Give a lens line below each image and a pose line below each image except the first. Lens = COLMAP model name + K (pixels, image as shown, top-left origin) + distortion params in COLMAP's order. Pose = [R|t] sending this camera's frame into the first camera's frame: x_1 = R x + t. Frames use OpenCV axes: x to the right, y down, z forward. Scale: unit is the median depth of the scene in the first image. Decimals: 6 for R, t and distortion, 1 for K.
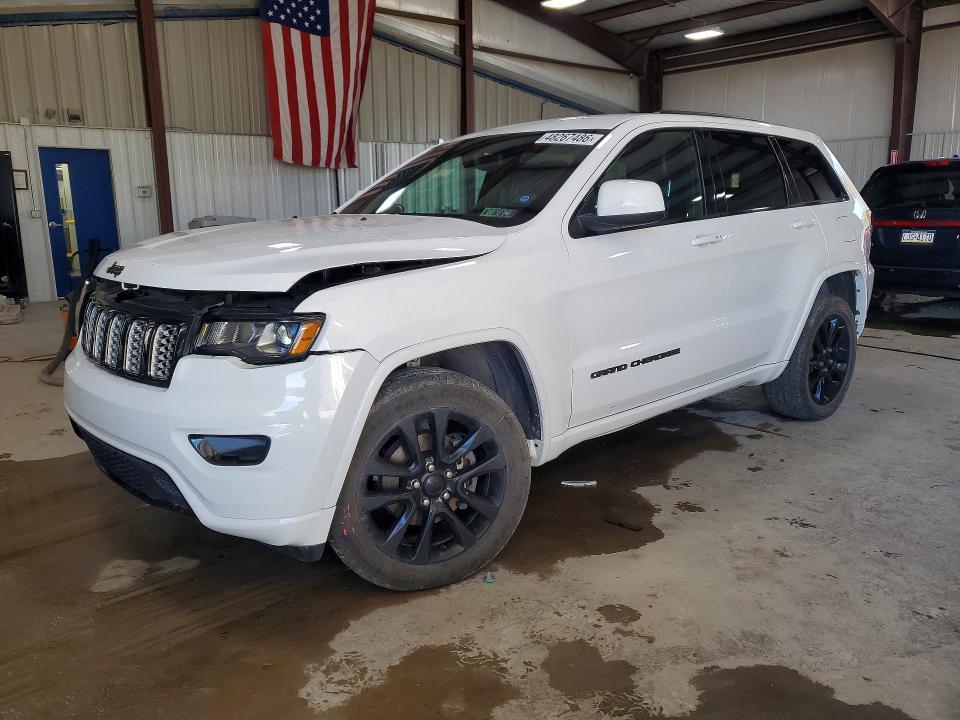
lens RADIAL K [[796.8, 0, 475.4], [0, 796.8, 356.5], [0, 0, 1]] dist [0.043508, 0.004505]
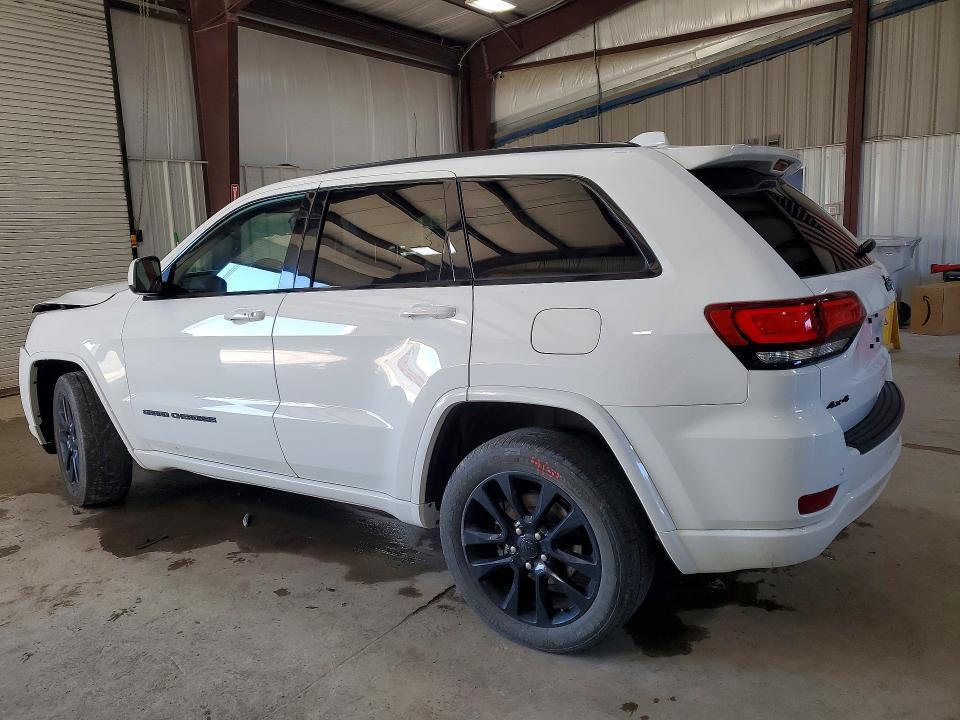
lens RADIAL K [[796.8, 0, 476.2], [0, 796.8, 359.6], [0, 0, 1]] dist [0.043508, 0.004505]
pose [[0.185531, 0.166000, -0.968516, 1.259466], [-0.146085, 0.979334, 0.139870, -0.267479], [0.971719, 0.115536, 0.205947, 1.078924]]
